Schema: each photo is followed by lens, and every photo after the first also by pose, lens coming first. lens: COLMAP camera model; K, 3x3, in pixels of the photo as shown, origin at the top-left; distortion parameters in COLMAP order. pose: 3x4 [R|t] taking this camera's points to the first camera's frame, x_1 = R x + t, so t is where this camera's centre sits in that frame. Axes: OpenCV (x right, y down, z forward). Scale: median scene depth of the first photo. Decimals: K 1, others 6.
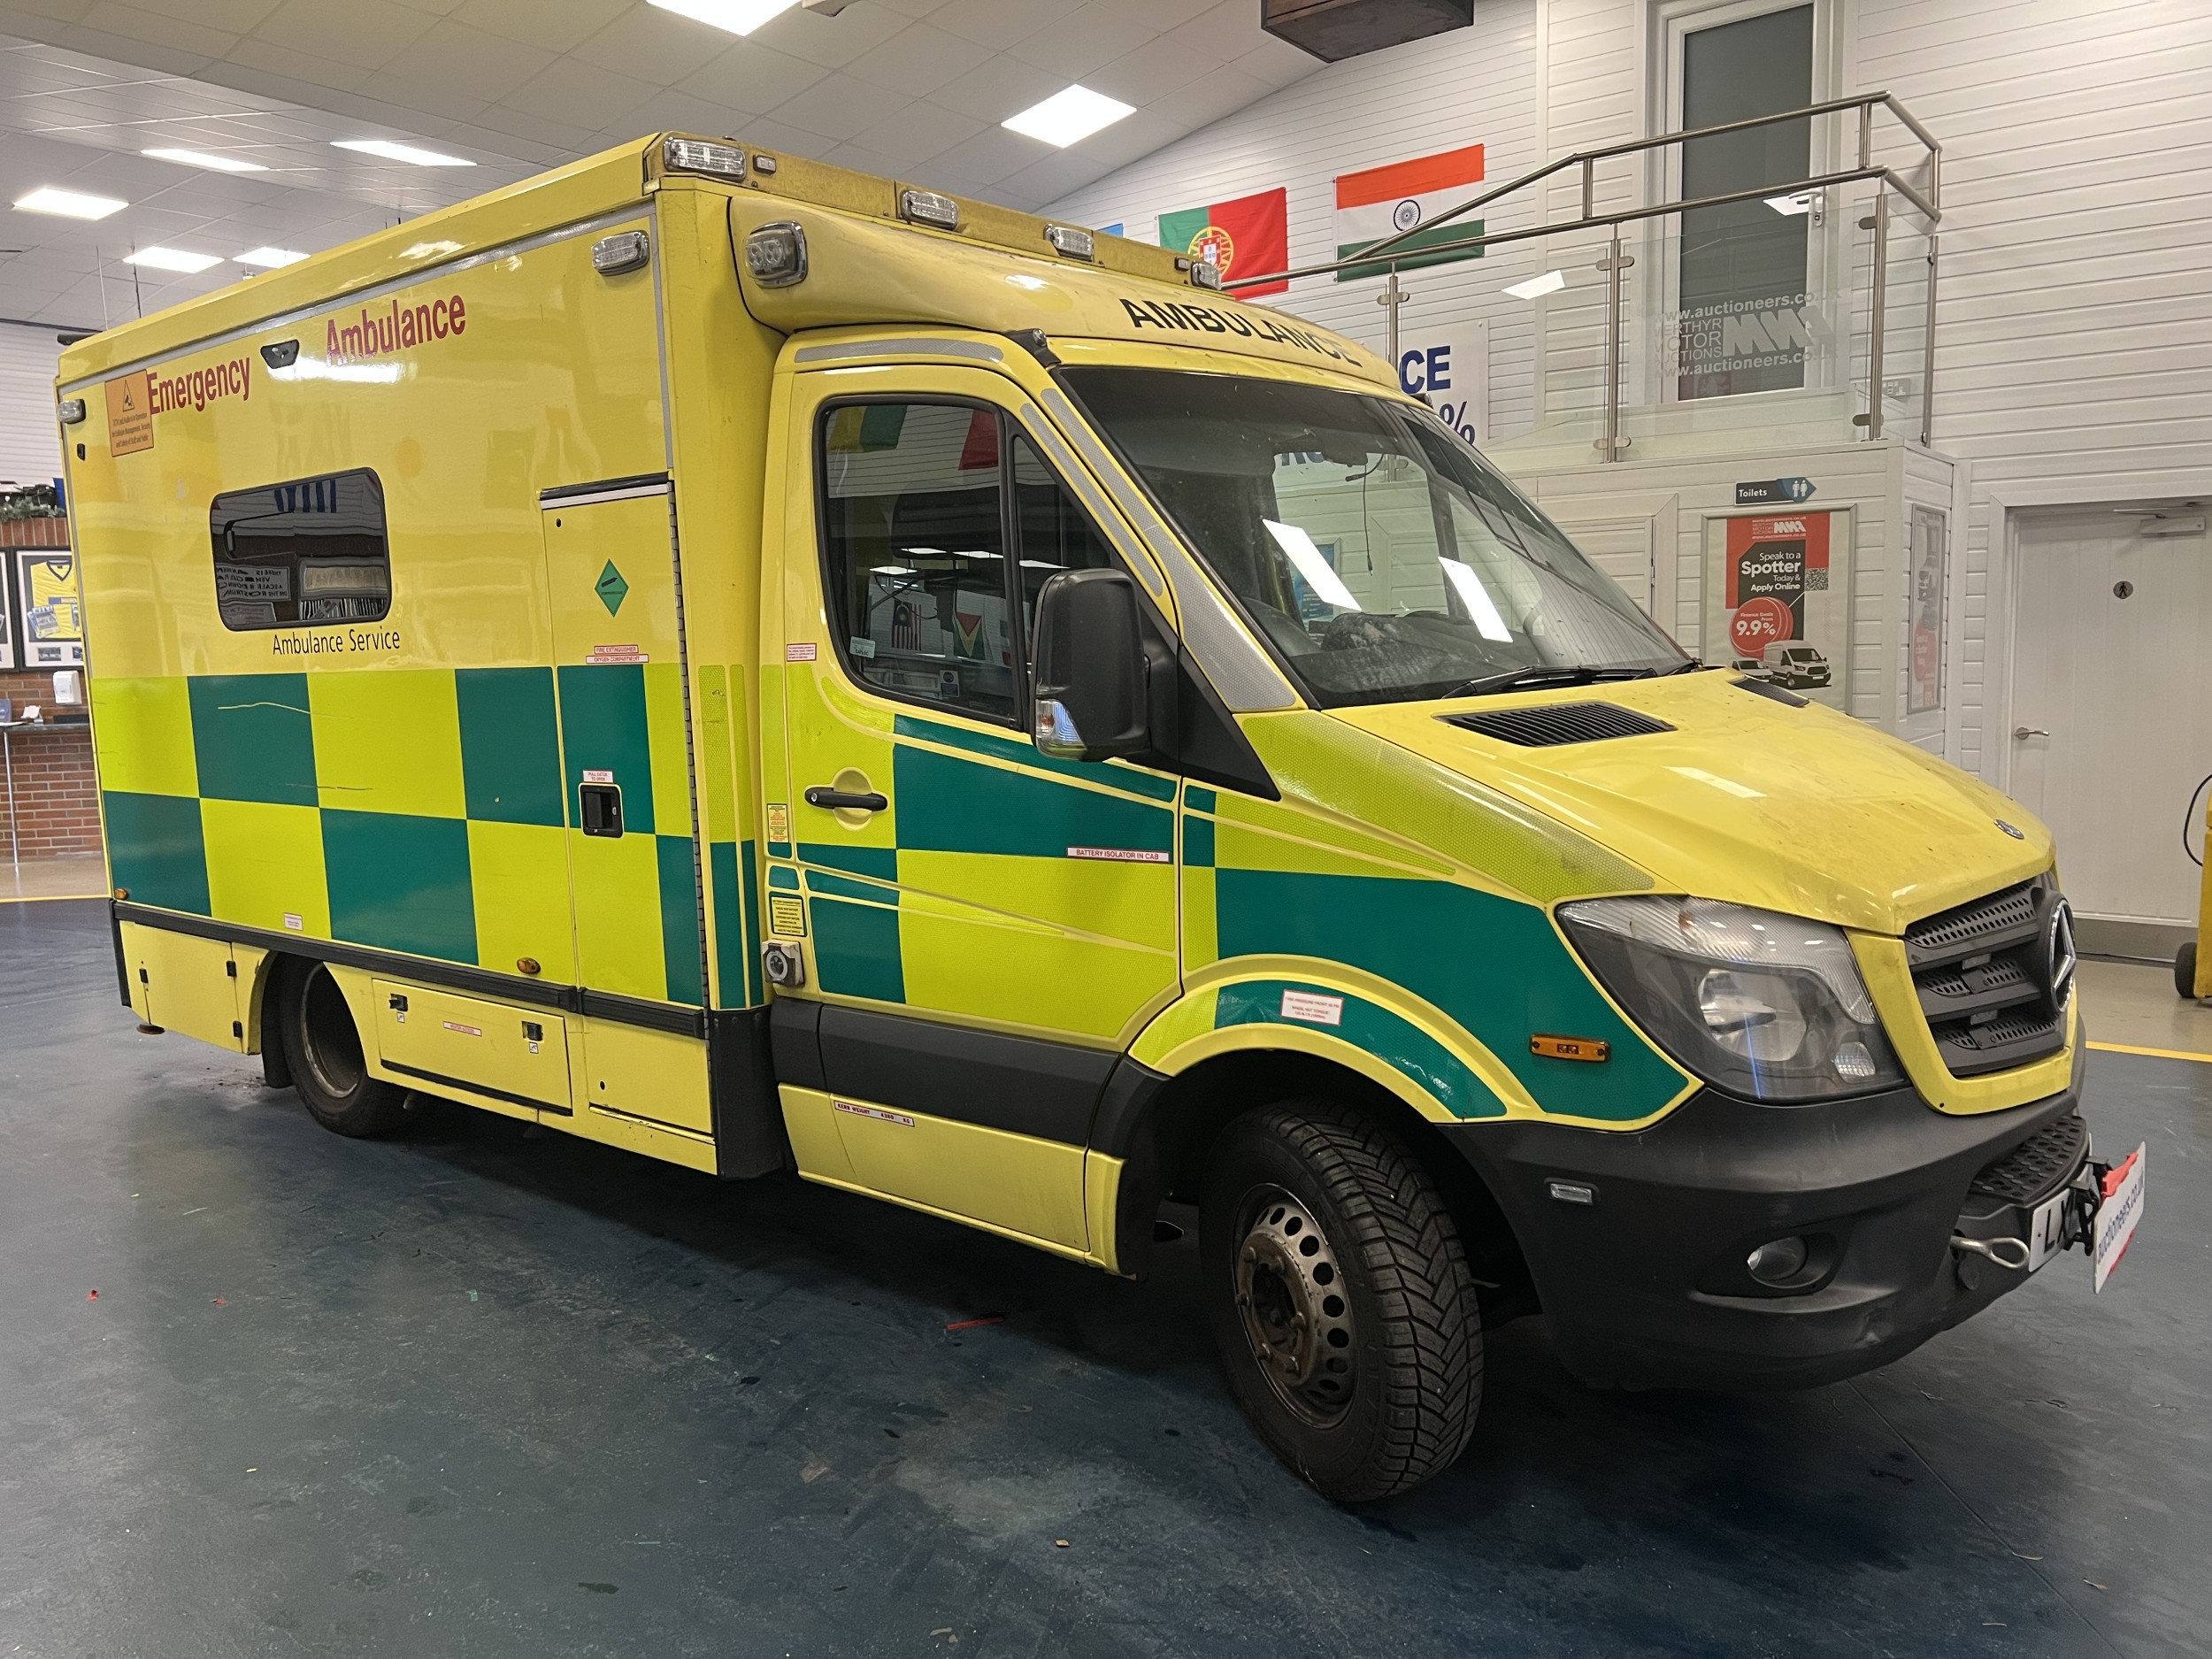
lens RADIAL K [[1656.6, 0, 1104.1], [0, 1656.6, 805.7], [0, 0, 1]] dist [-0.002090, 0.034238]
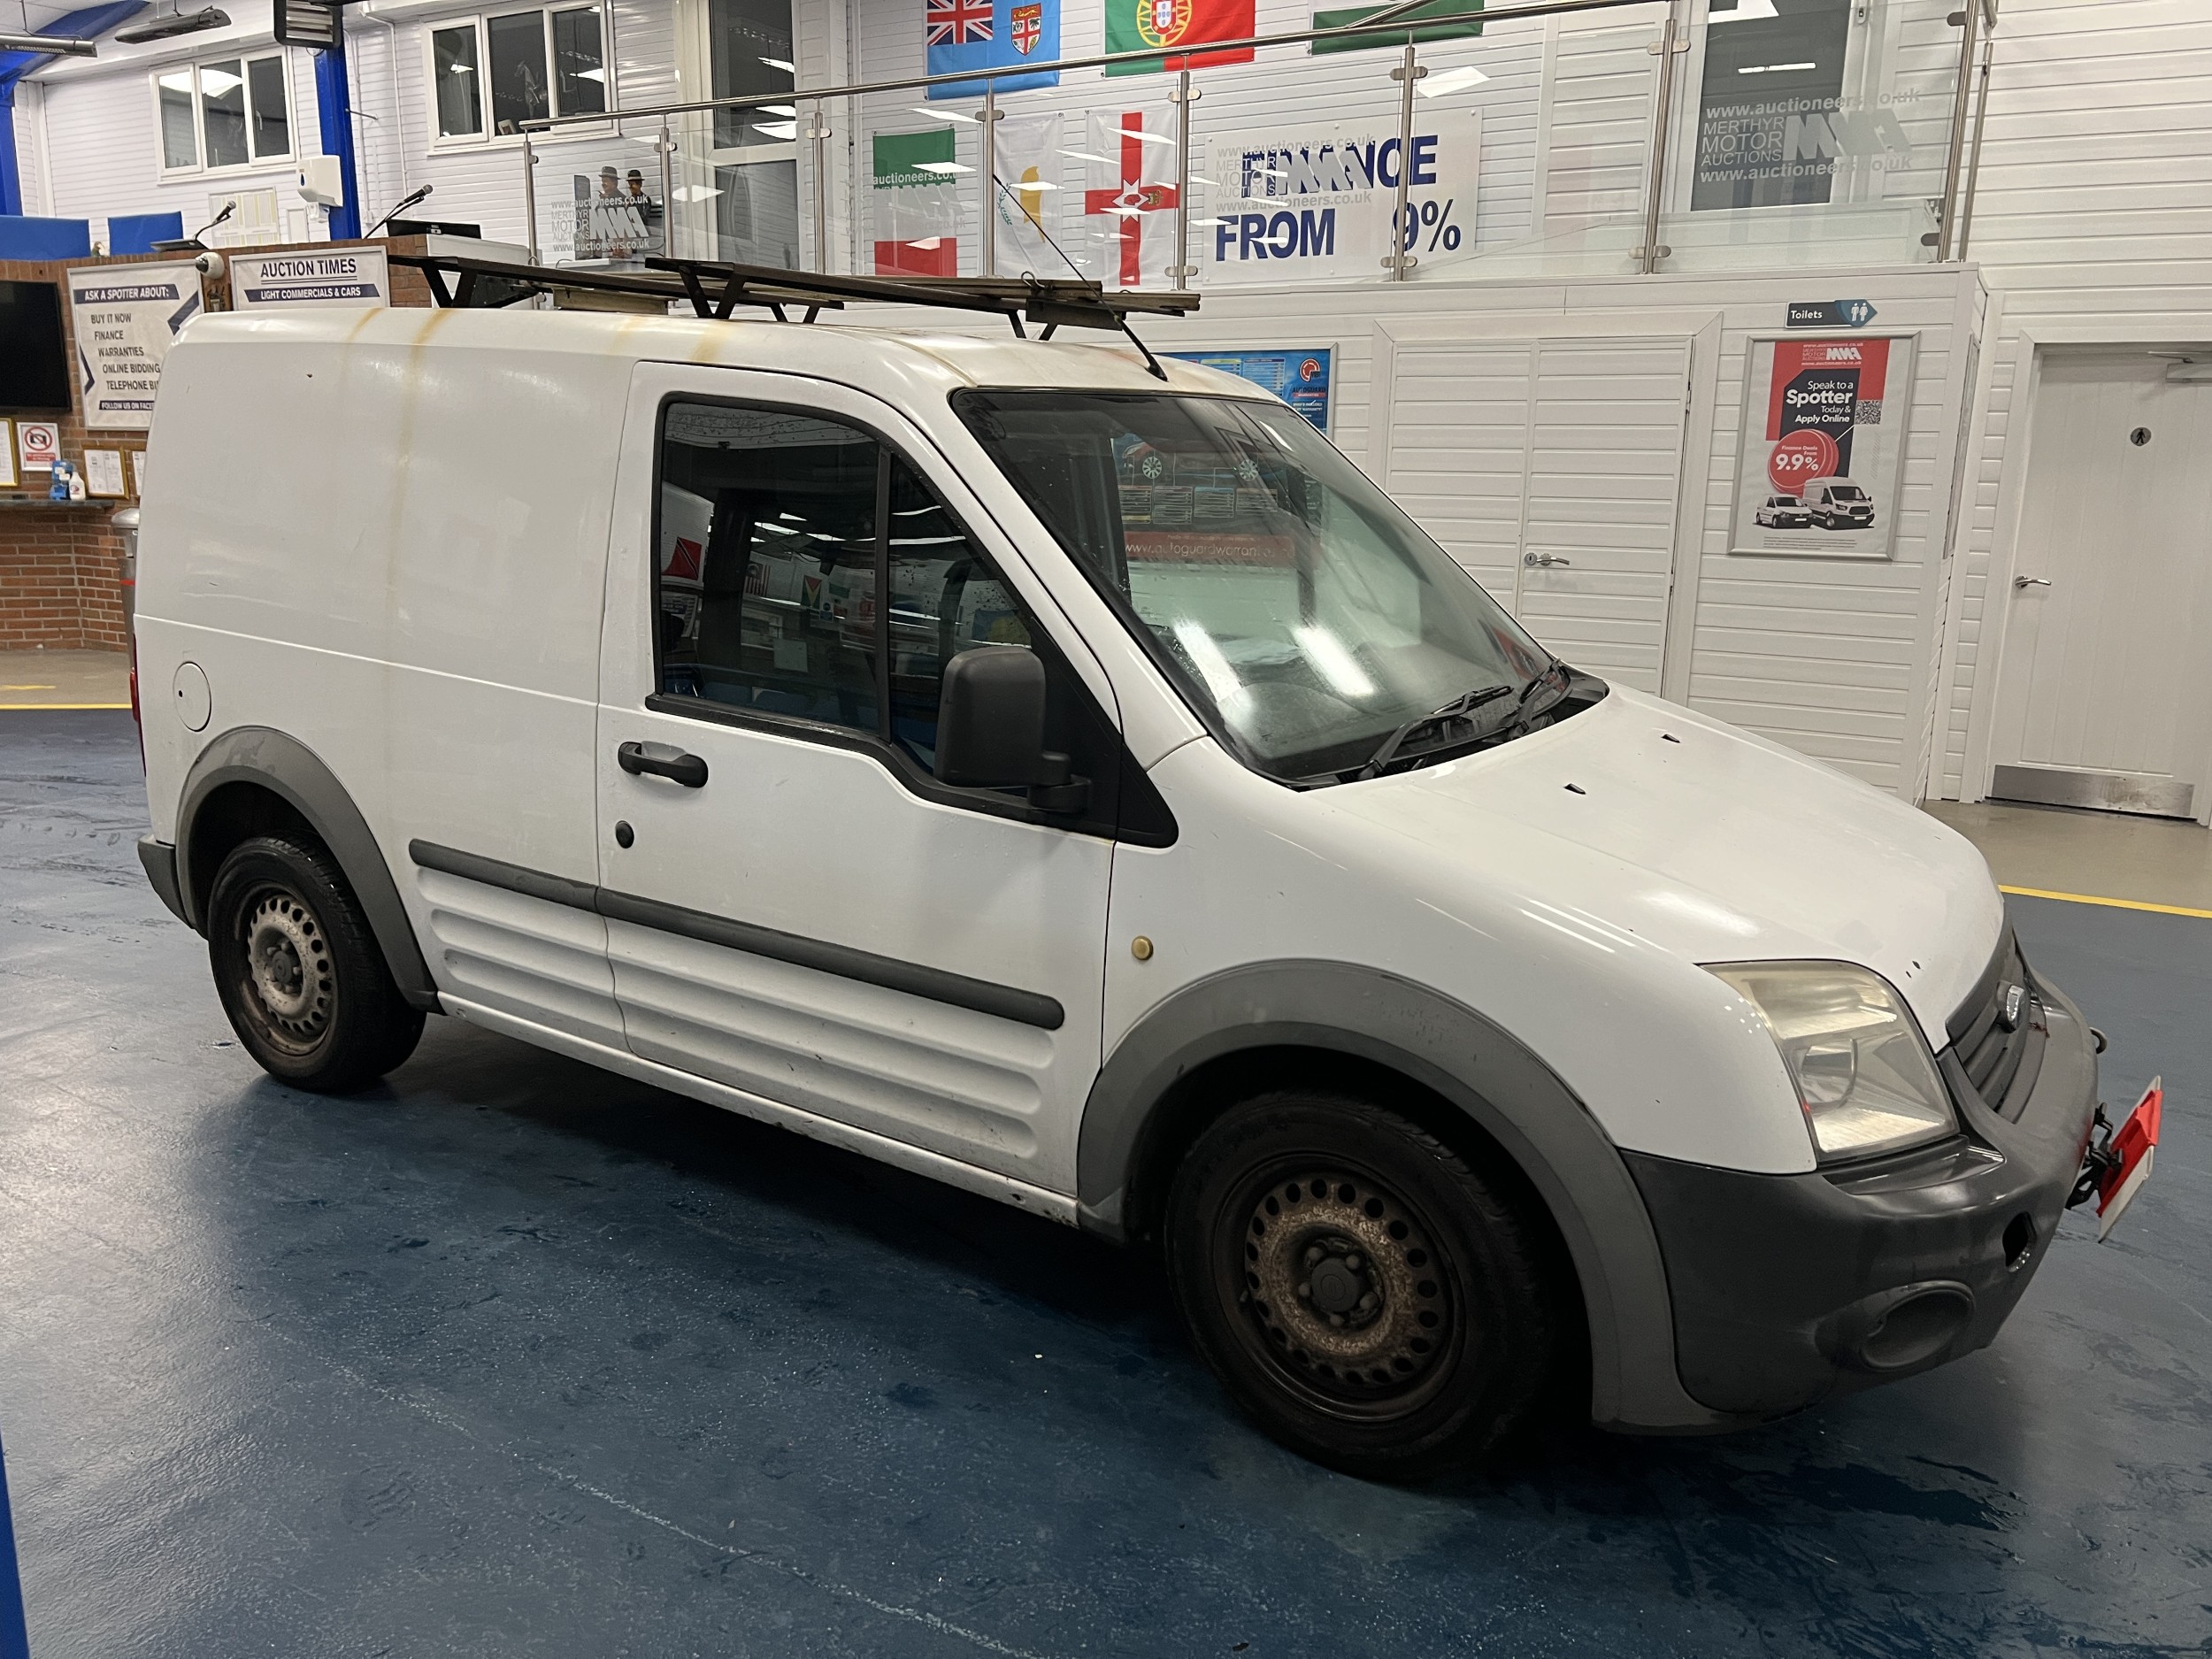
lens RADIAL K [[1674.1, 0, 1119.4], [0, 1674.1, 811.7], [0, 0, 1]] dist [0.020267, -0.010899]
pose [[0.989628, 0.008468, 0.143402, -0.116645], [-0.024295, 0.993747, 0.108981, -0.004406], [-0.141583, -0.111334, 0.983646, 0.088619]]
